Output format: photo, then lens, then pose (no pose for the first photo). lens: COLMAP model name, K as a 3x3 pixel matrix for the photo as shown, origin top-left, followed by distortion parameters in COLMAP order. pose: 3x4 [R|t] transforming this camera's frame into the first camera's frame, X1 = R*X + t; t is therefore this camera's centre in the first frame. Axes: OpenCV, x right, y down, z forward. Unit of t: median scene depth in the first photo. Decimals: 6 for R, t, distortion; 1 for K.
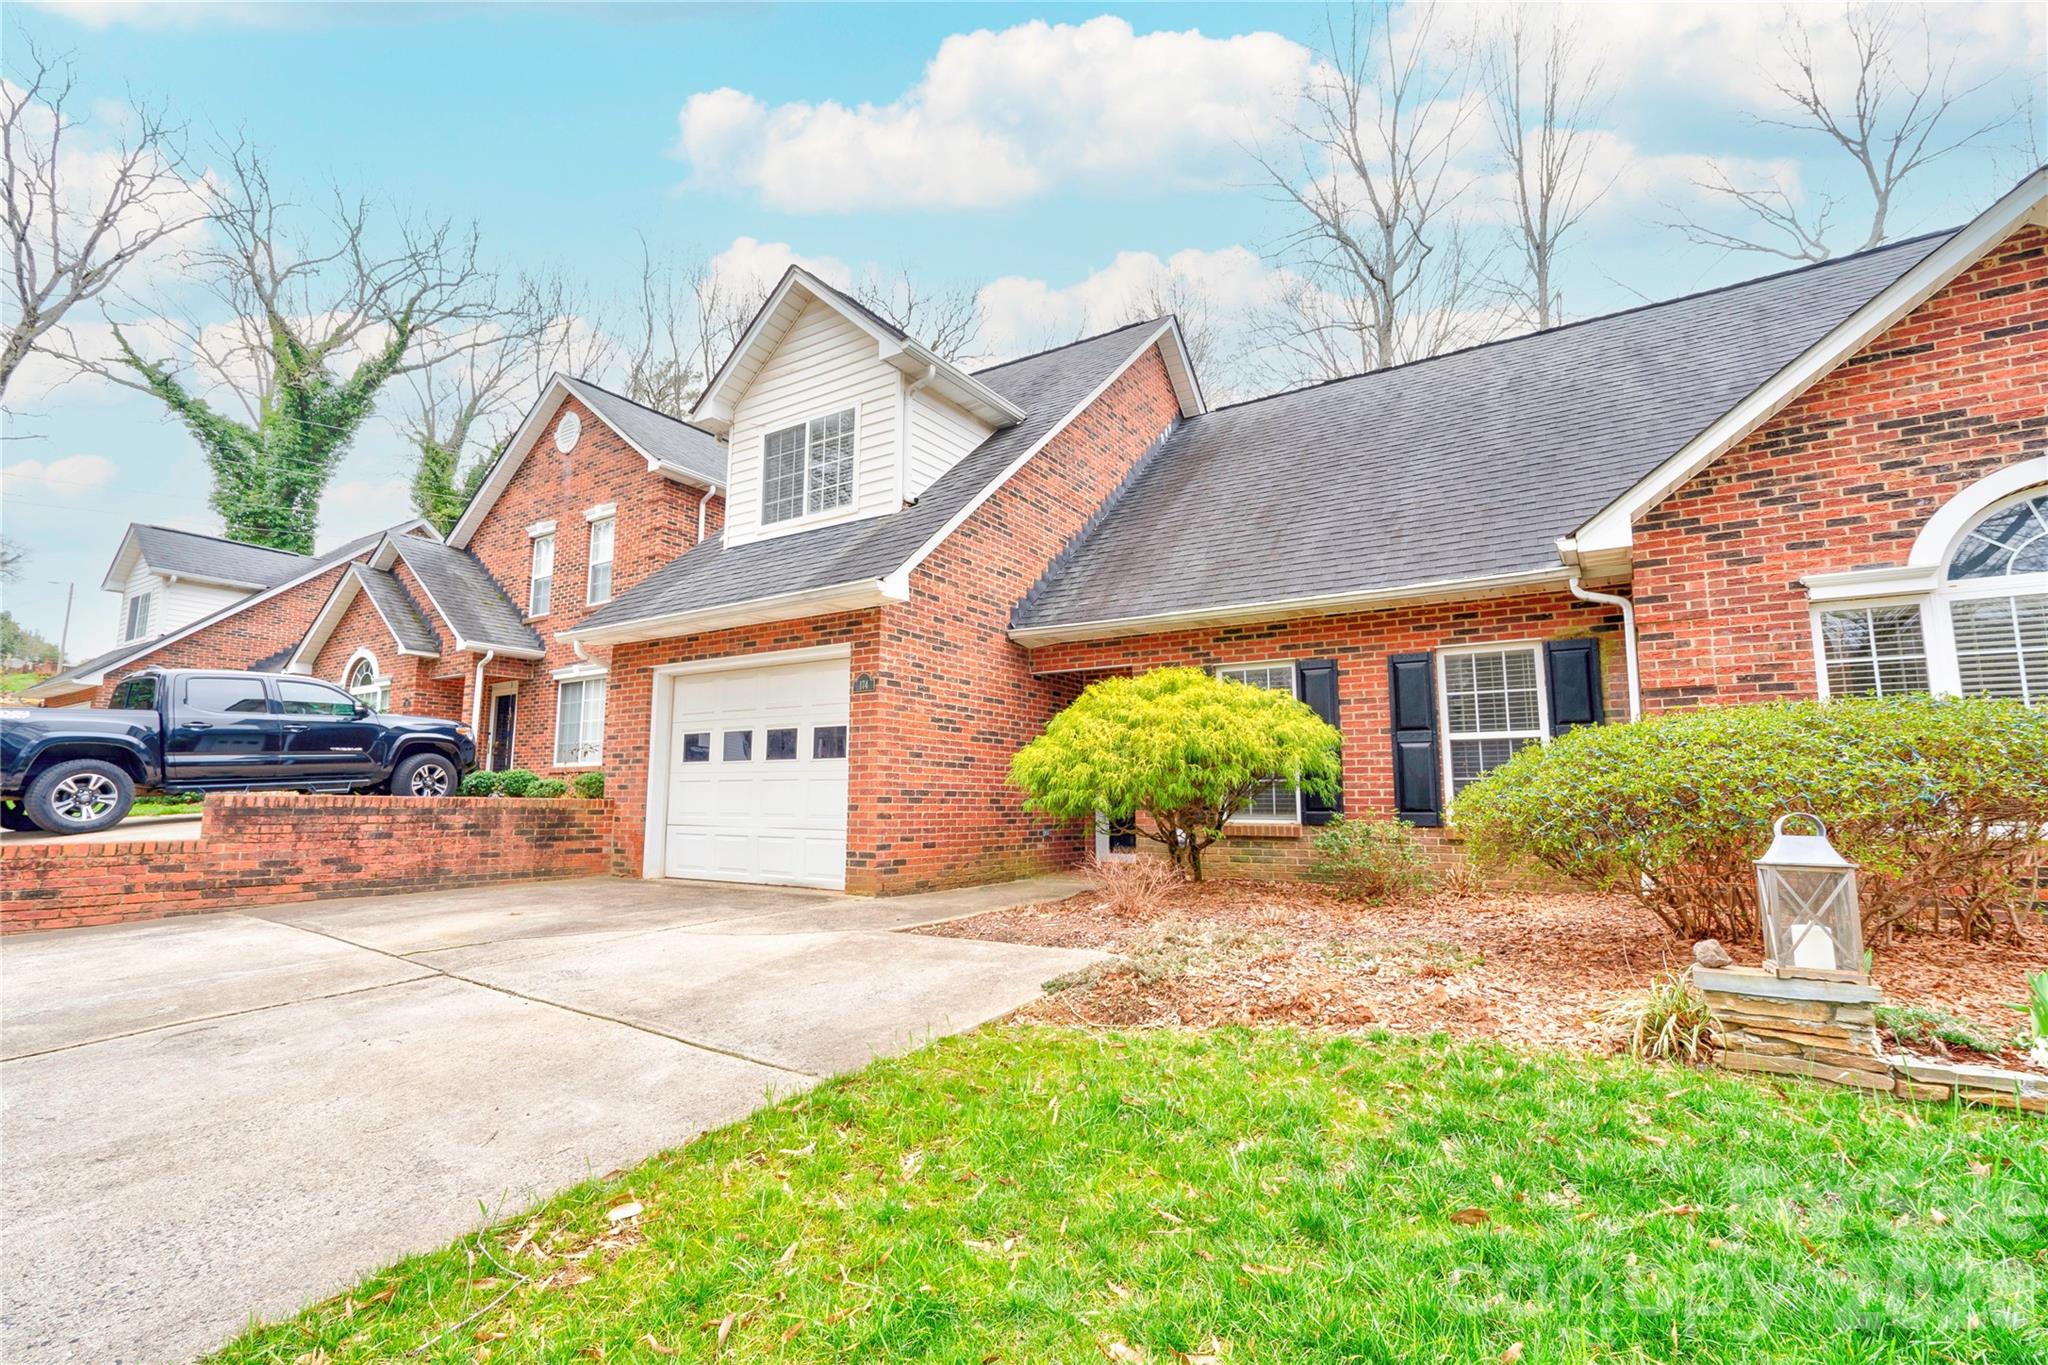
lens RADIAL K [[940.0, 0, 1015.1], [0, 940.0, 675.5], [0, 0, 1]] dist [-0.003328, 0.011850]
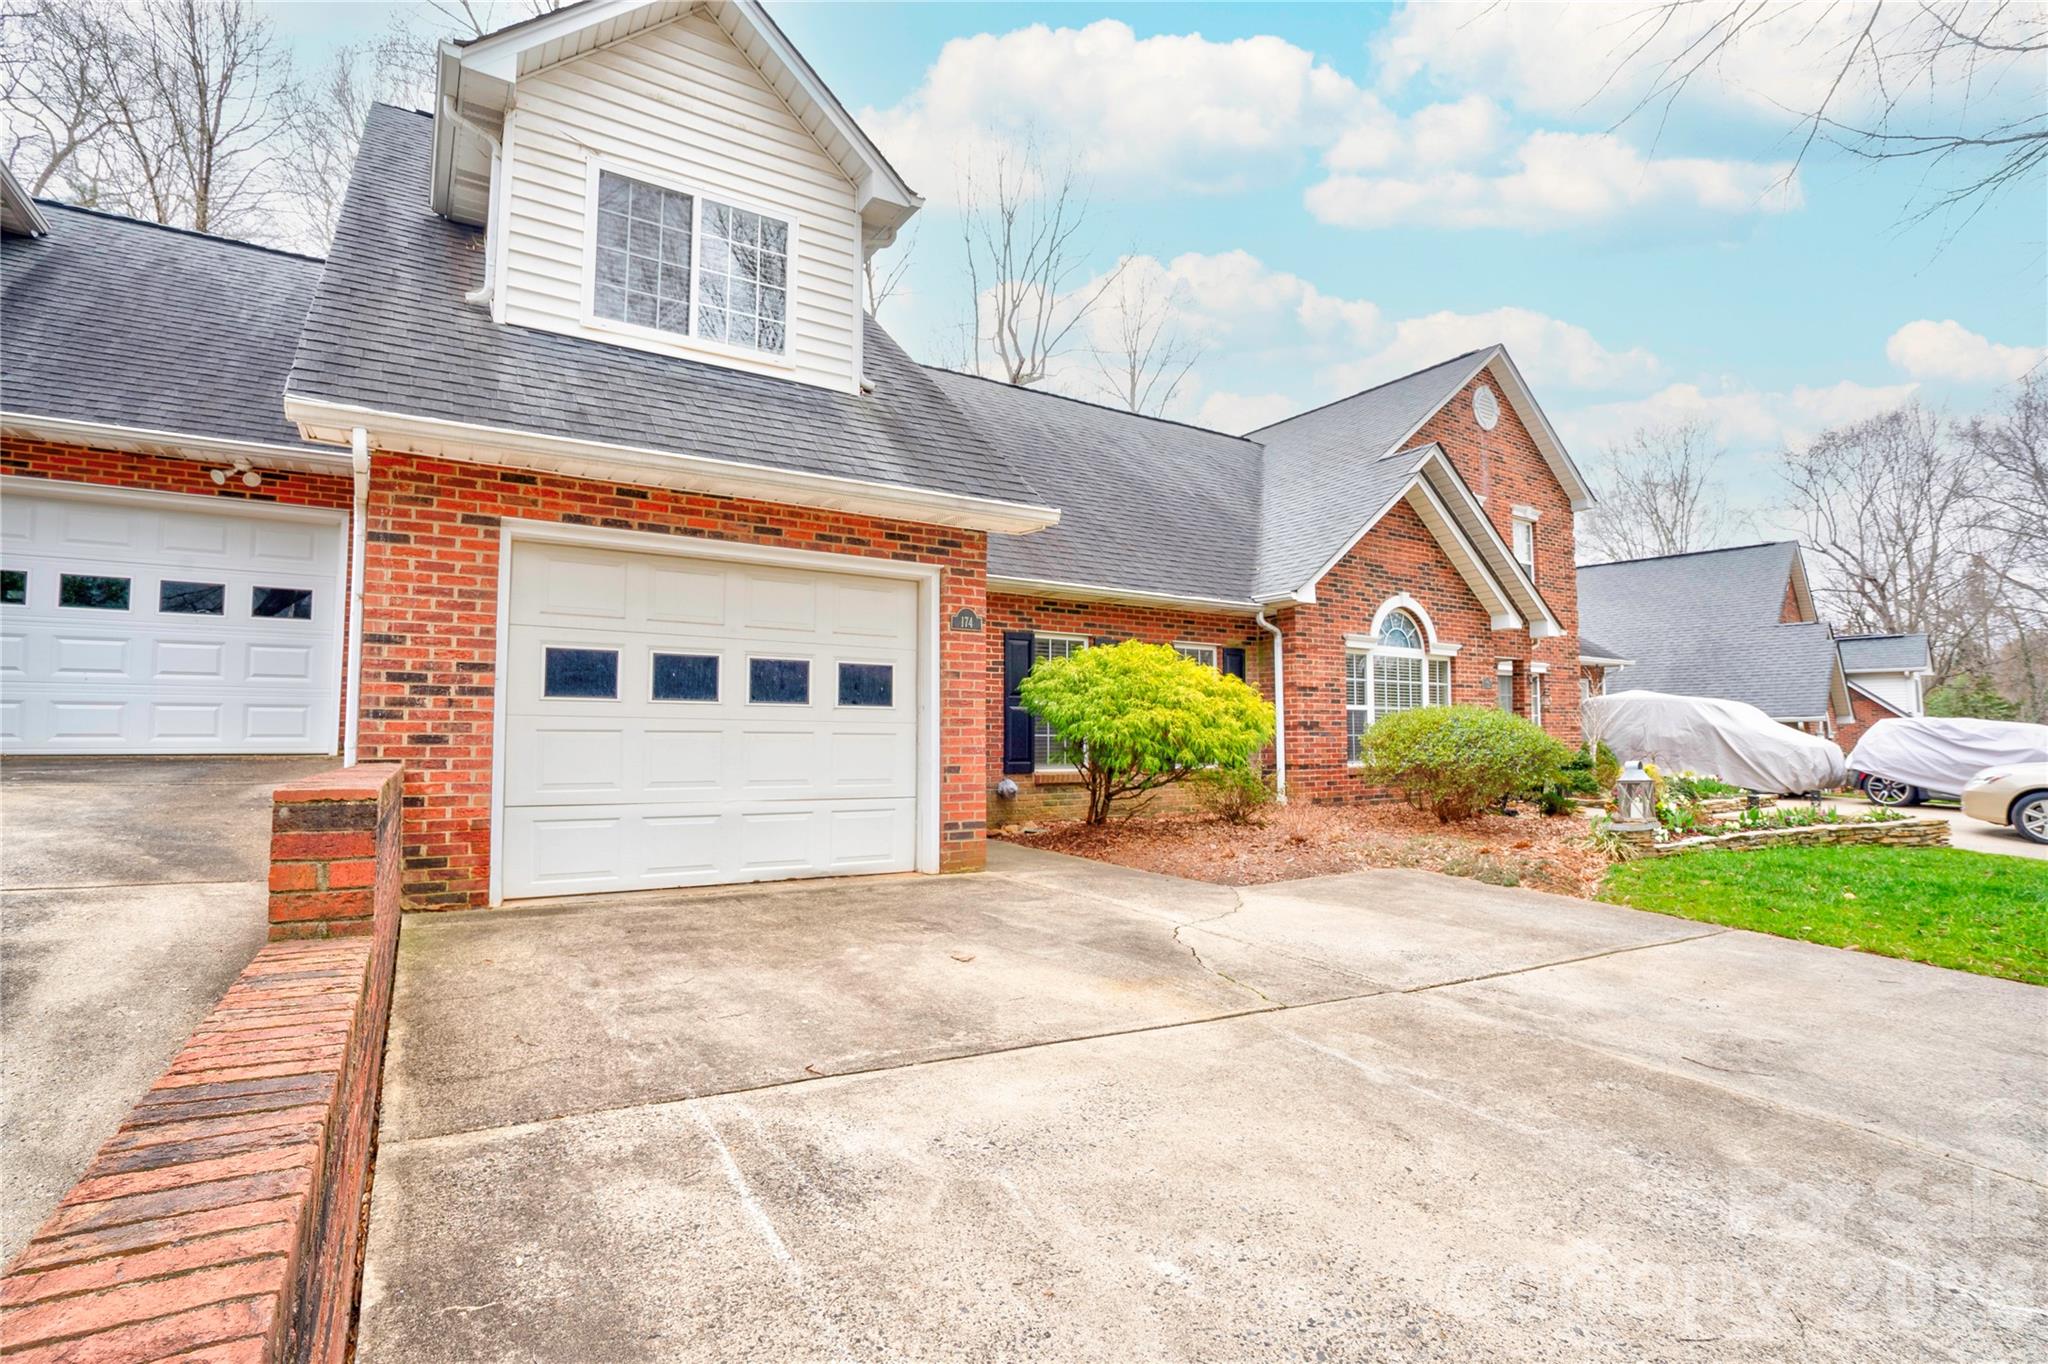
lens RADIAL K [[967.0, 0, 1022.8], [0, 967.0, 674.5], [0, 0, 1]] dist [-0.052089, 0.013414]
pose [[0.407875, 0.059379, 0.911105, -0.887646], [-0.124473, 0.992183, -0.008940, 0.055652], [-0.904514, -0.109762, 0.412077, 0.580490]]
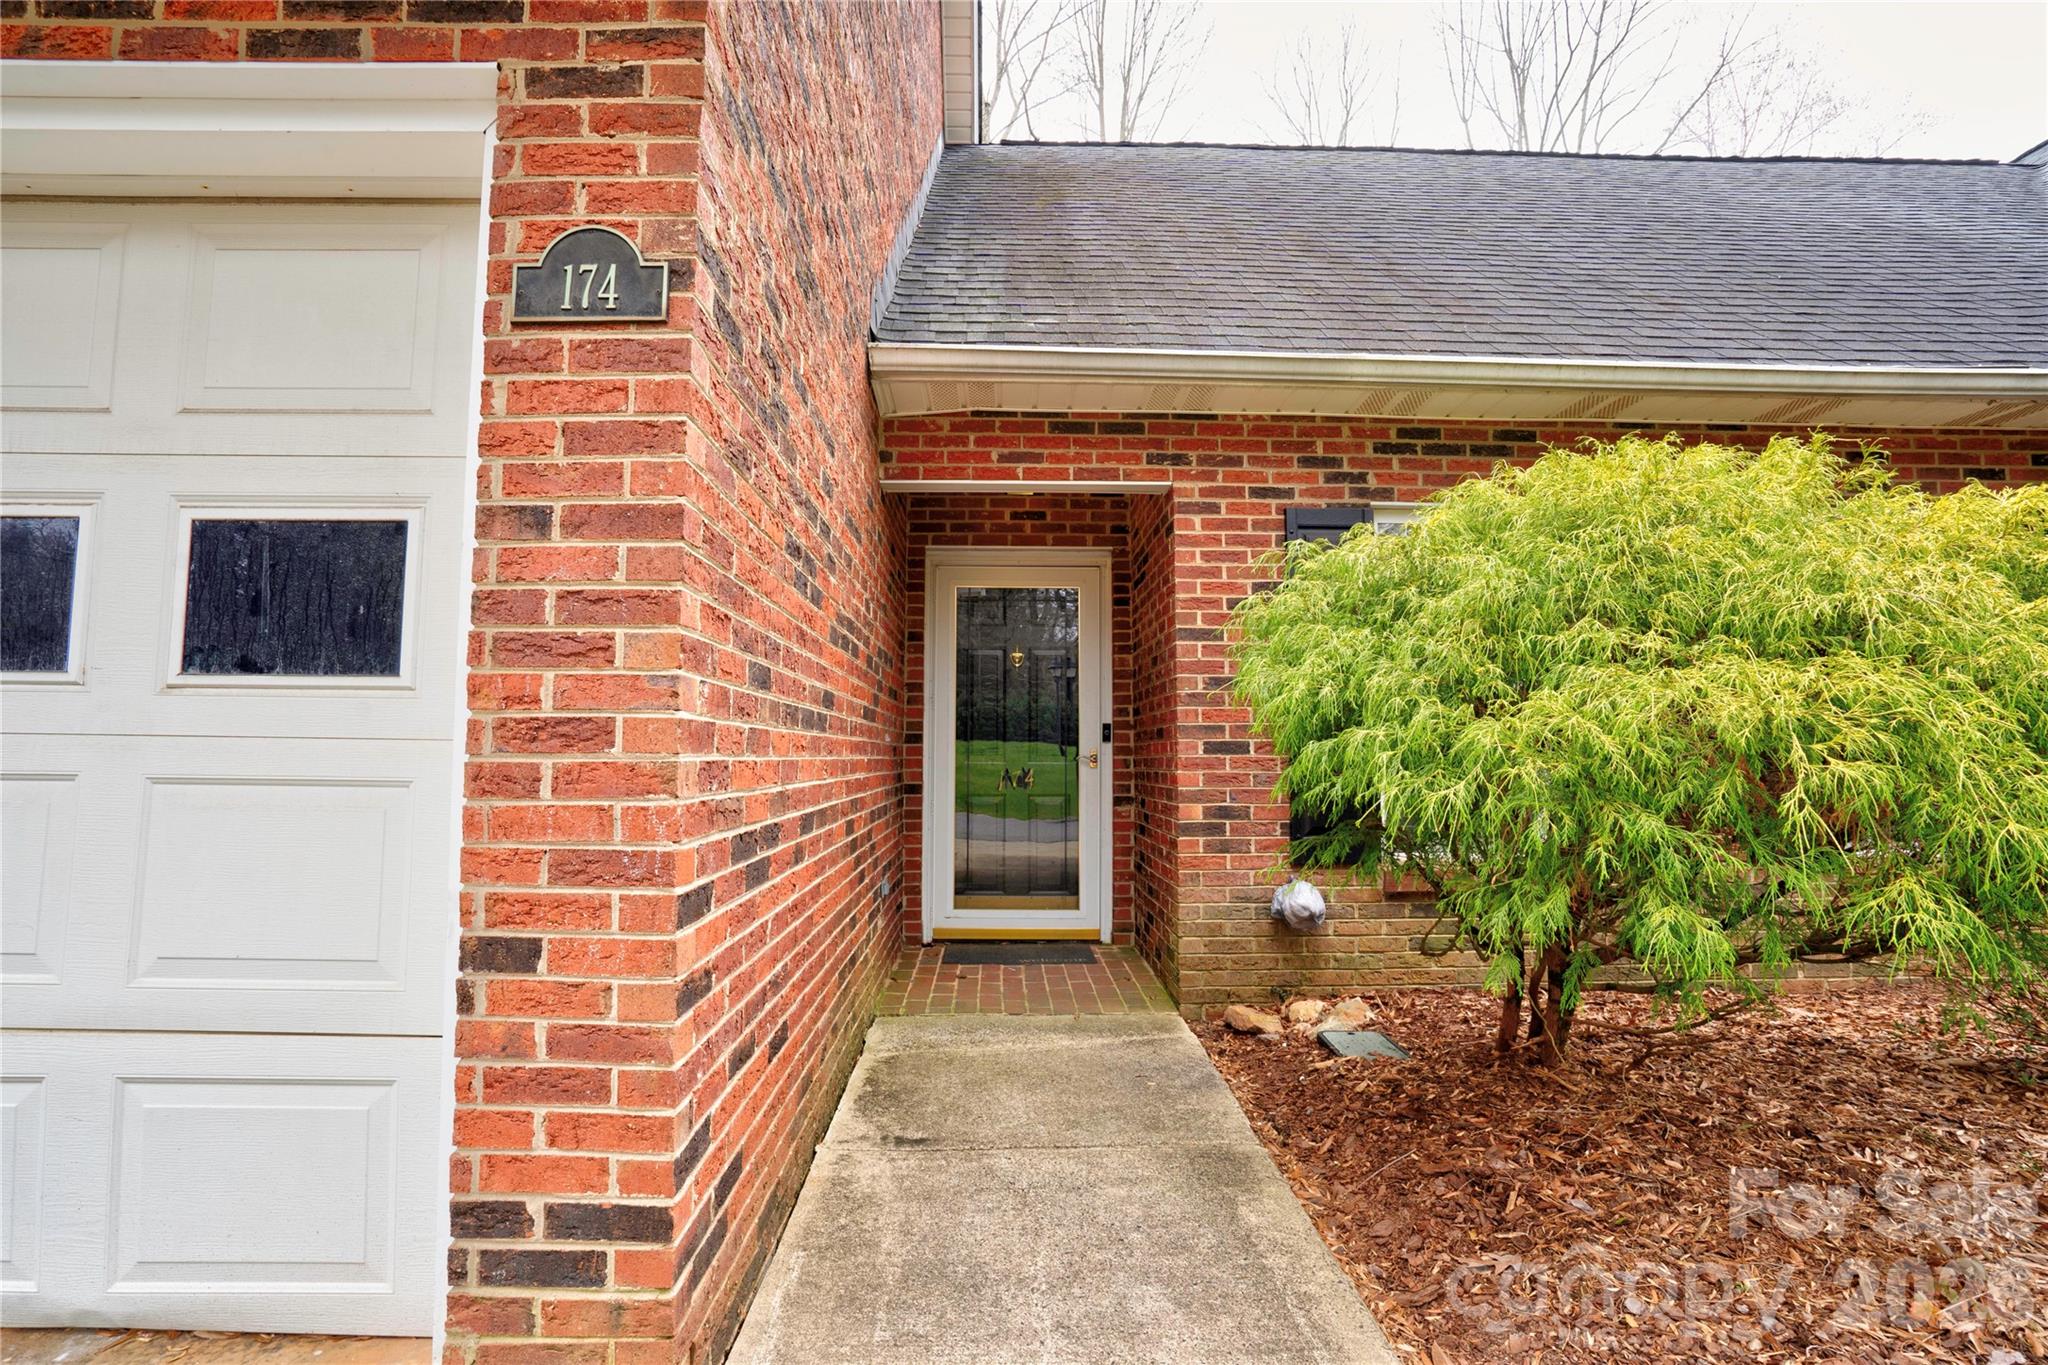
lens RADIAL K [[964.1, 0, 1004.6], [0, 964.1, 678.6], [0, 0, 1]] dist [-0.072673, 0.040863]
pose [[0.831555, 0.043841, 0.553710, -0.186764], [-0.077758, 0.996252, 0.037896, 0.071420], [-0.549973, -0.074568, 0.831847, 0.770641]]
